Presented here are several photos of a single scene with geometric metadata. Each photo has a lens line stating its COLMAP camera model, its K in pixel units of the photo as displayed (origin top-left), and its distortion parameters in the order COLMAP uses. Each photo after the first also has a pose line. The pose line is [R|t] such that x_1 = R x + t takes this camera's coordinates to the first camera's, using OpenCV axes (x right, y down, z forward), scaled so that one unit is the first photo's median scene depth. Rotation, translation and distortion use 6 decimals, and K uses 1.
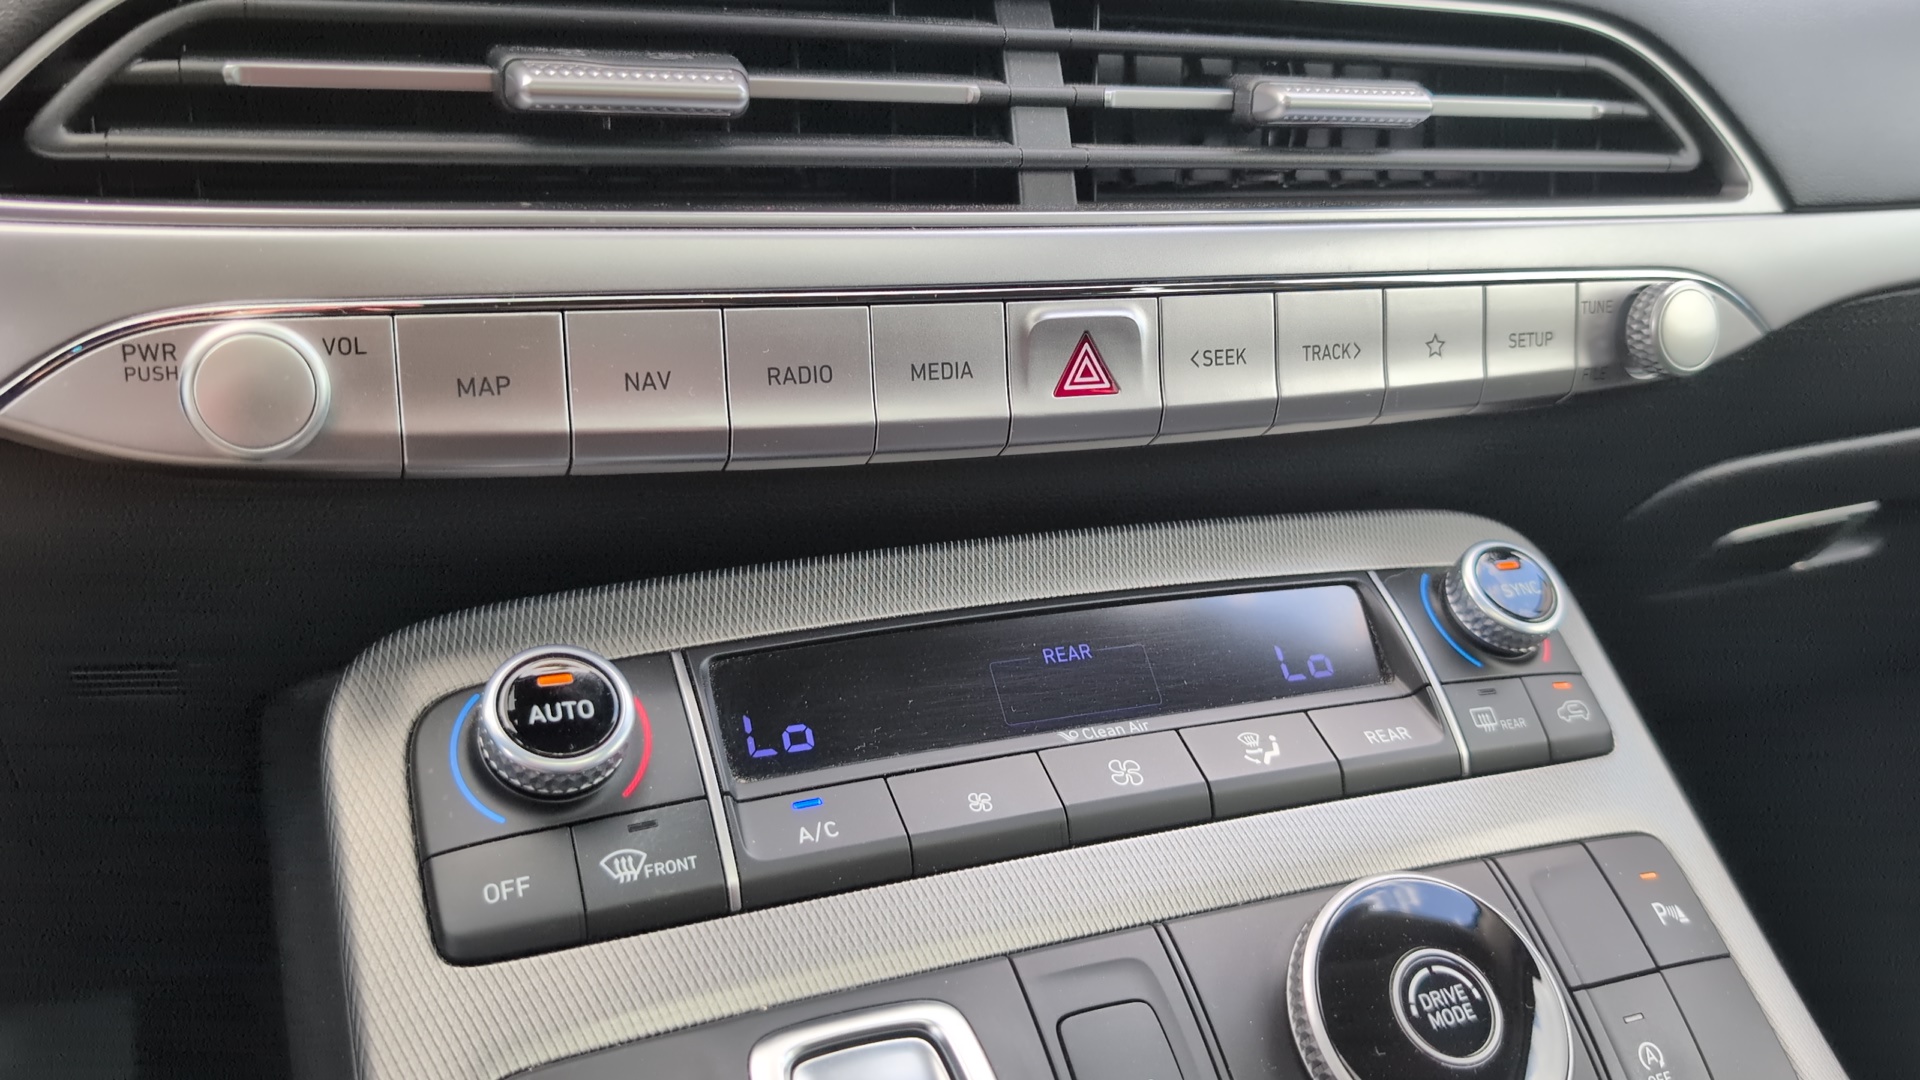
lens RADIAL K [[1636.9, 0, 960.0], [0, 1636.9, 540.0], [0, 0, 1]] dist [-0.001082, -0.084456]
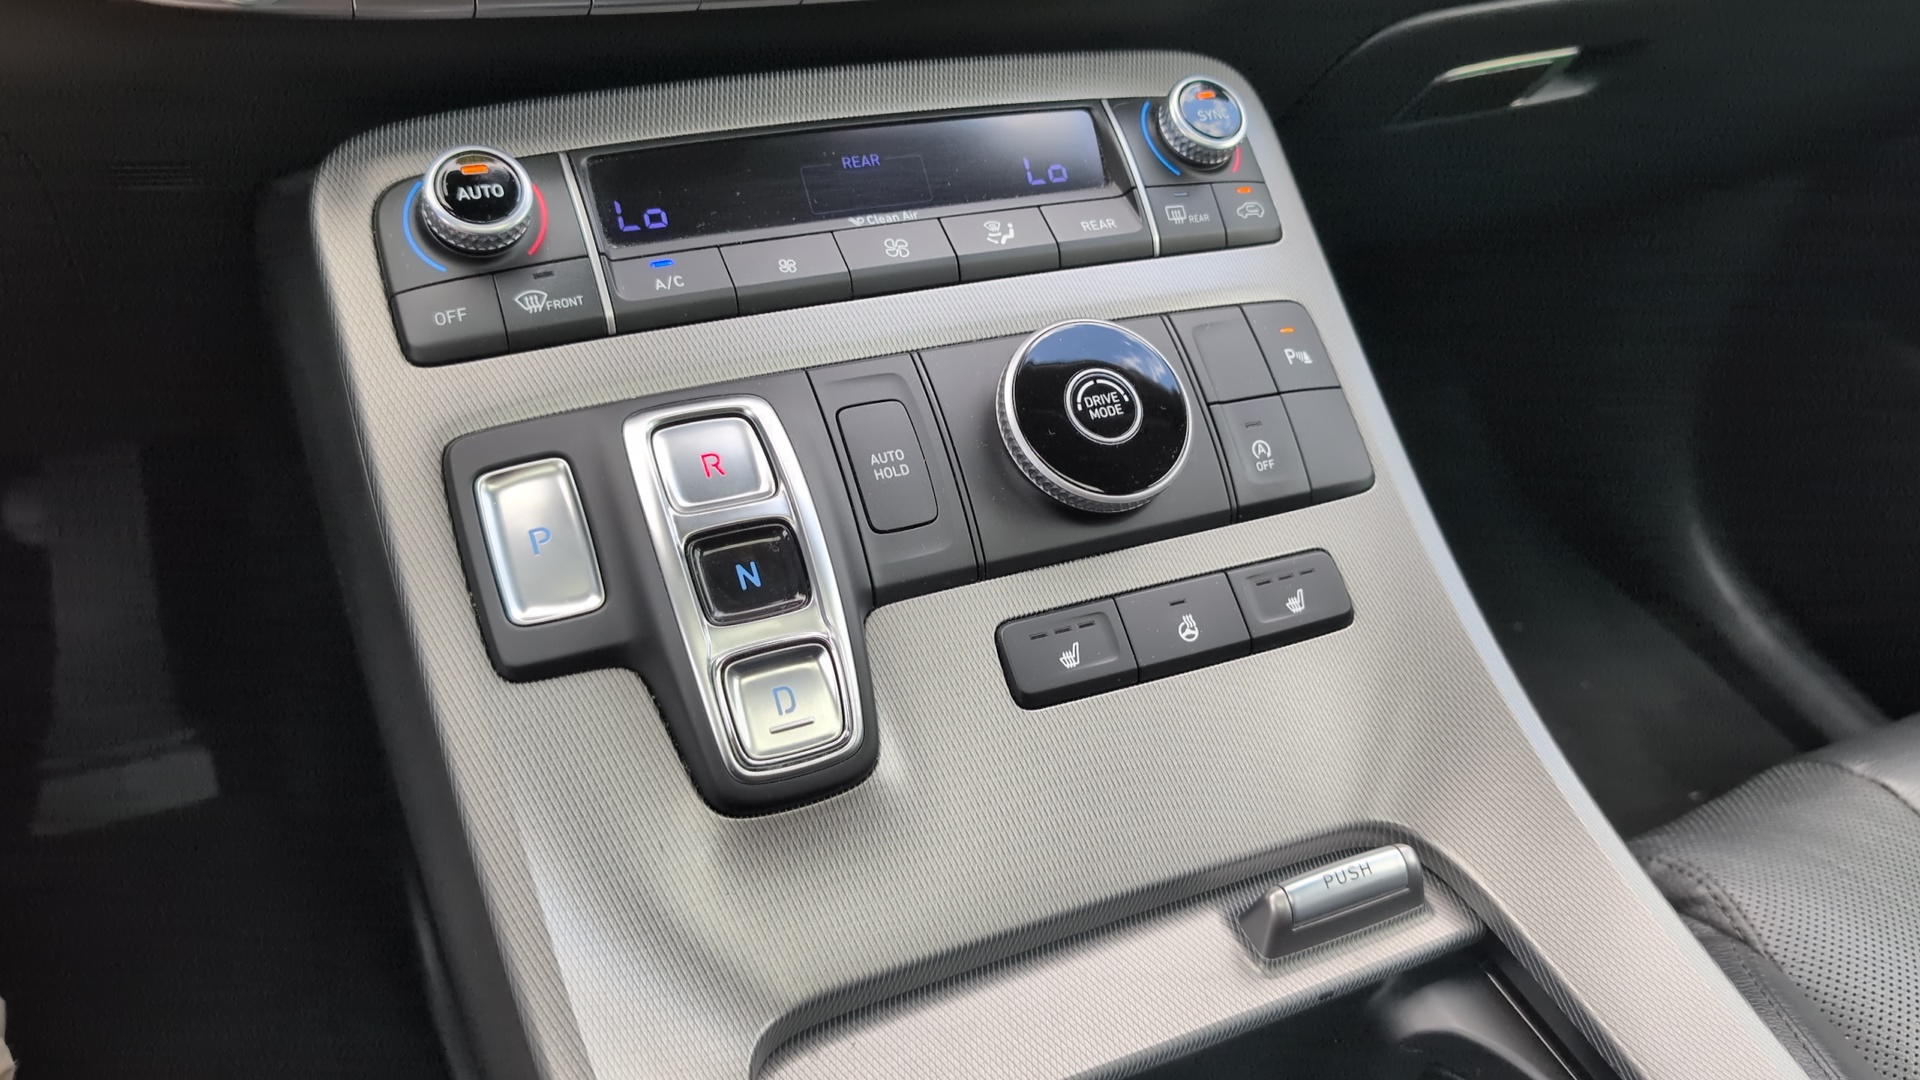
lens RADIAL K [[1640.2, 0, 960.0], [0, 1640.2, 540.0], [0, 0, 1]] dist [0.133494, -0.499868]
pose [[0.999465, 0.000192, 0.032712, 0.116185], [-0.009015, 0.962878, 0.269786, 0.003419], [-0.031446, -0.269936, 0.962365, -0.441473]]
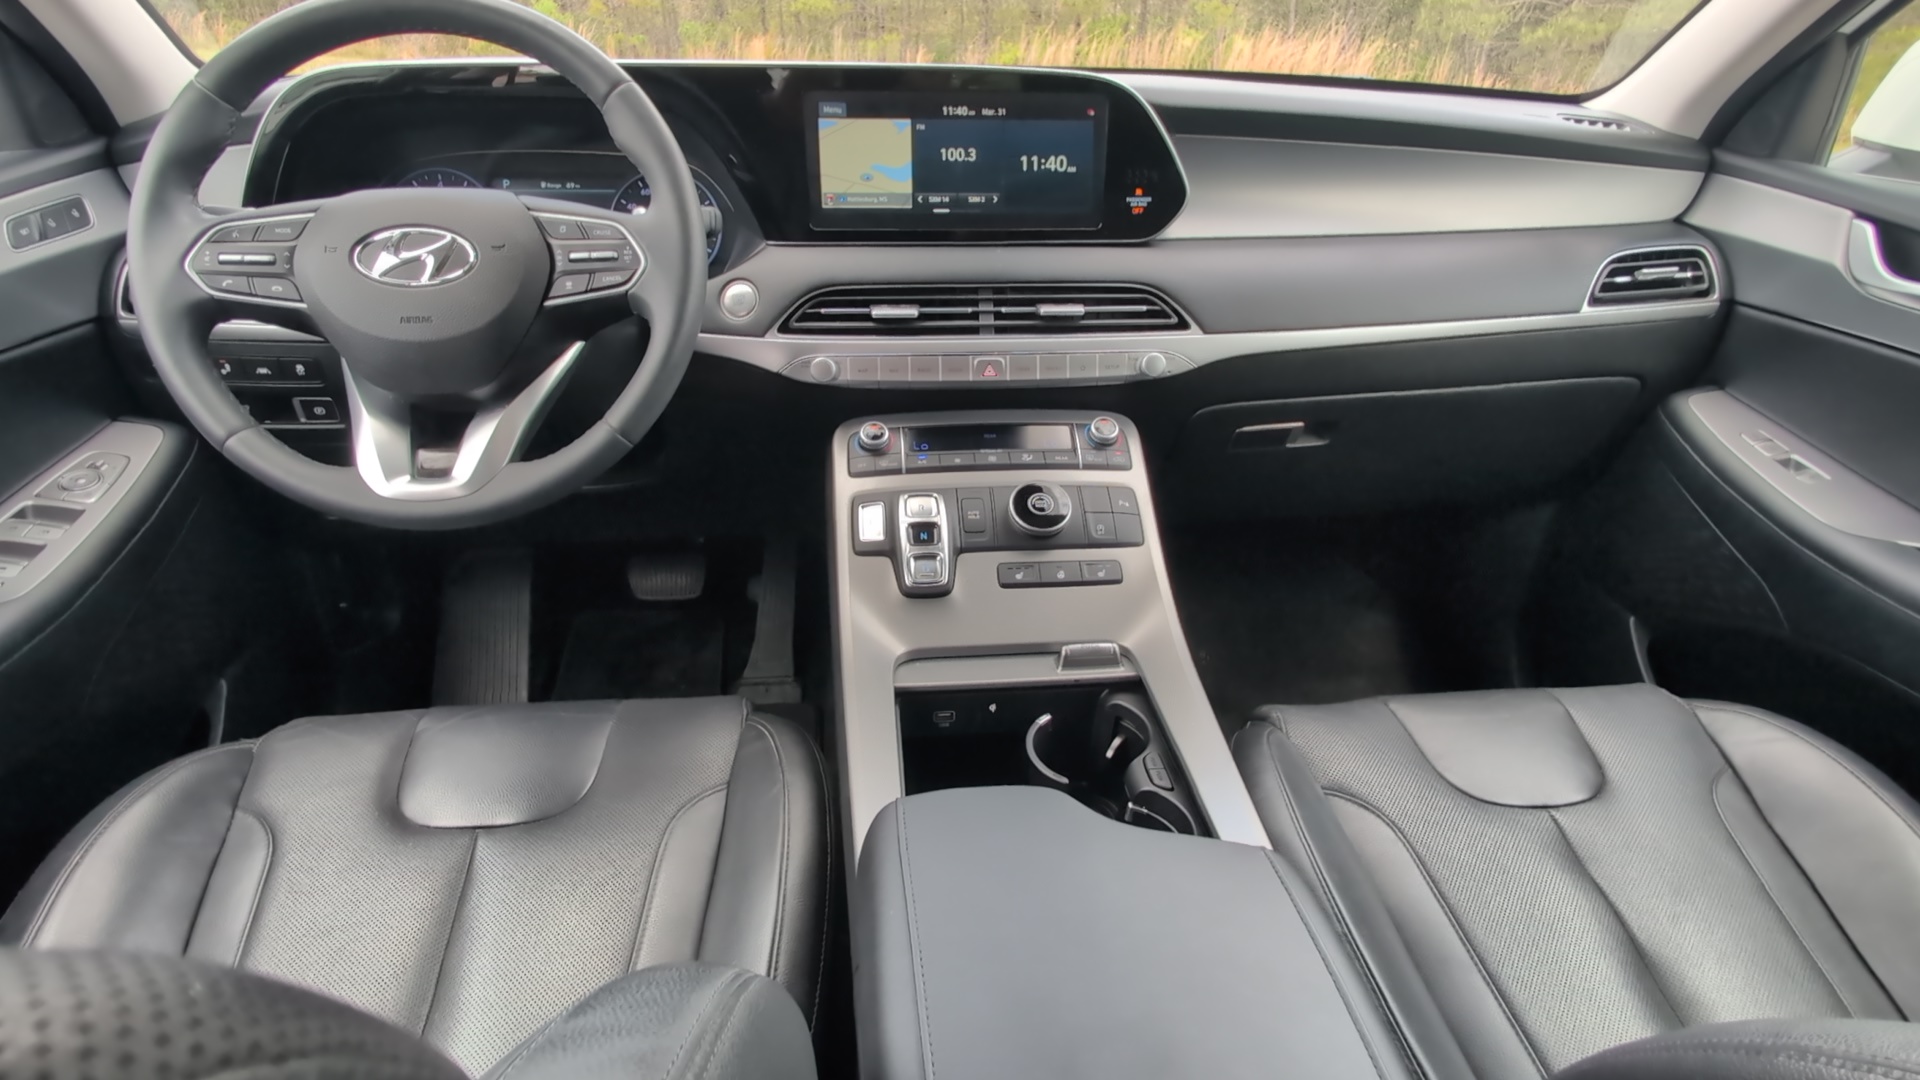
lens RADIAL K [[1016.2, 0, 960.0], [0, 1016.2, 540.0], [0, 0, 1]] dist [0.000126, 0.001266]
pose [[0.947176, 0.073357, -0.312211, 0.984039], [-0.058743, 0.996703, 0.055974, 0.229160], [0.315287, -0.034677, 0.948362, -1.874275]]
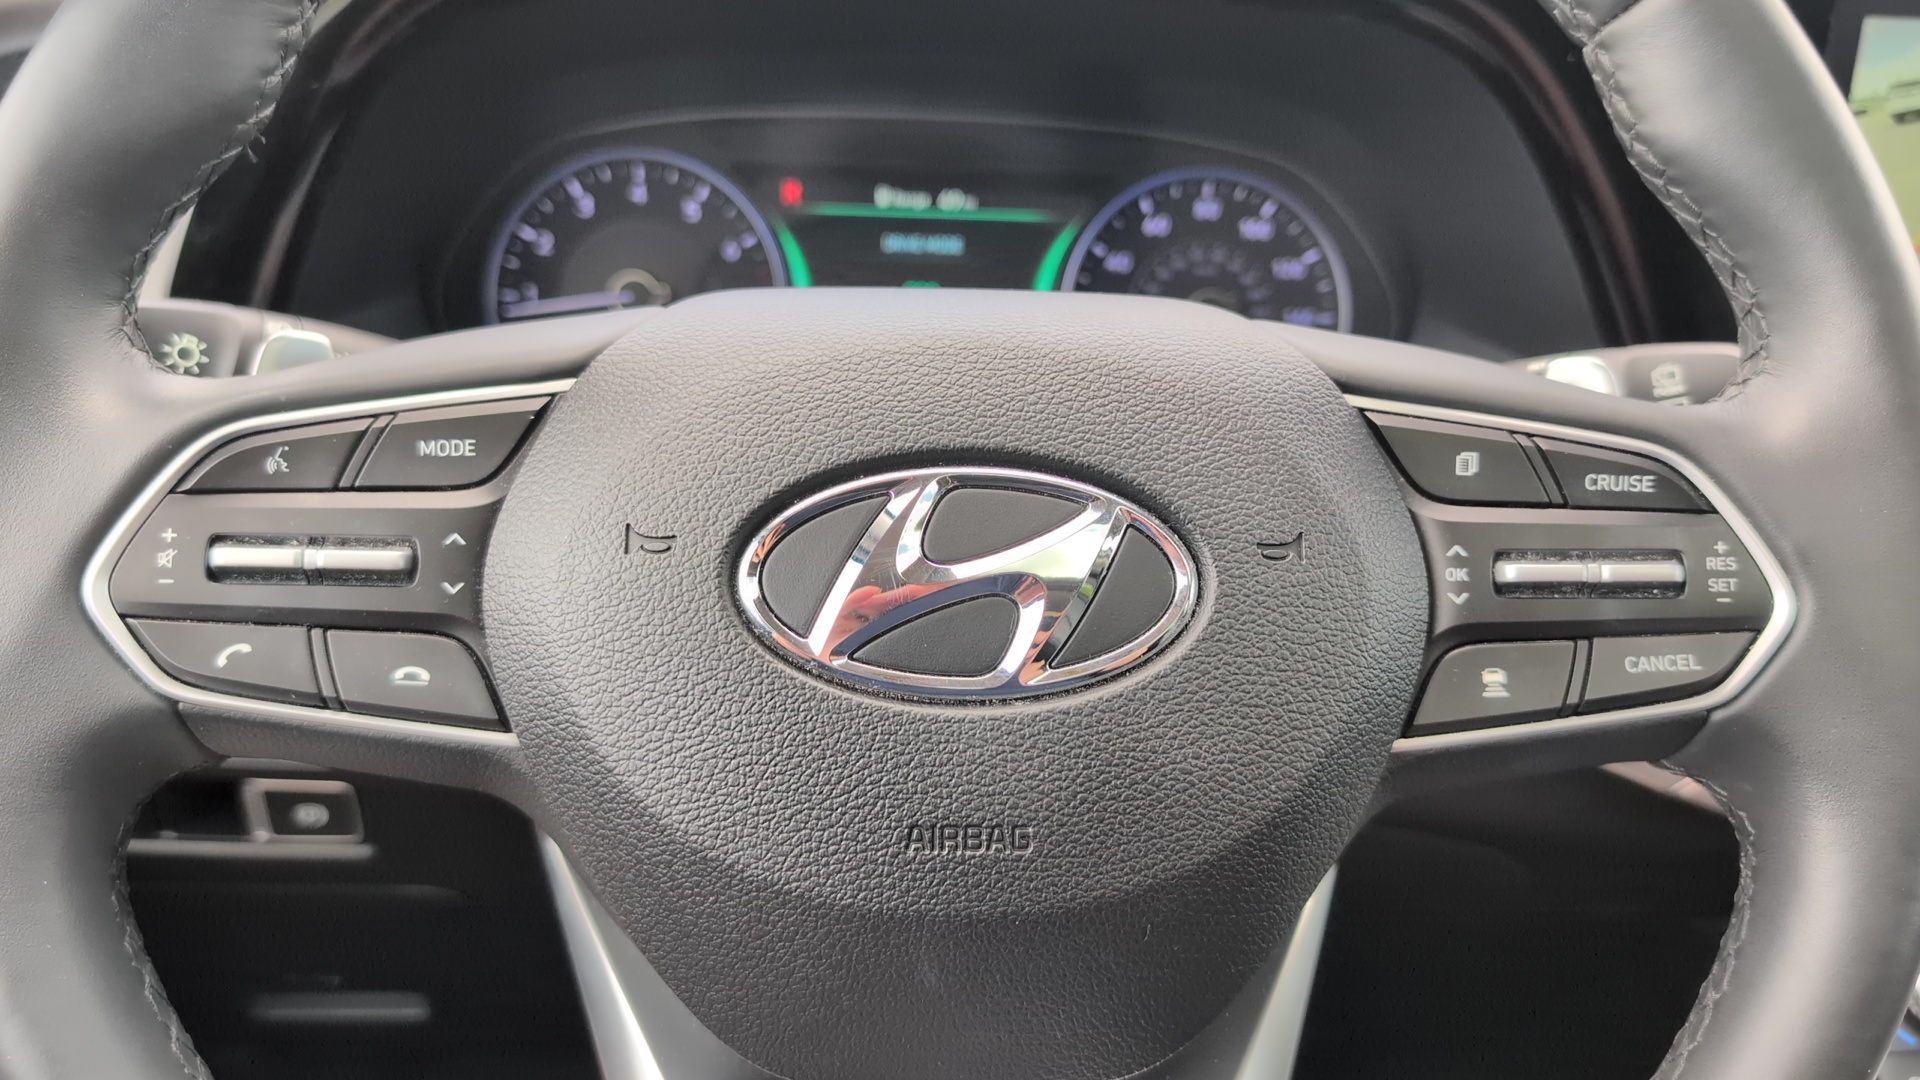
lens RADIAL K [[1588.7, 0, 960.0], [0, 1588.7, 540.0], [0, 0, 1]] dist [0.002120, -0.006921]
pose [[0.931919, 0.083755, -0.352862, -0.622828], [-0.096331, 0.995183, -0.018197, -0.210935], [0.349638, 0.050950, 0.935498, -0.920697]]
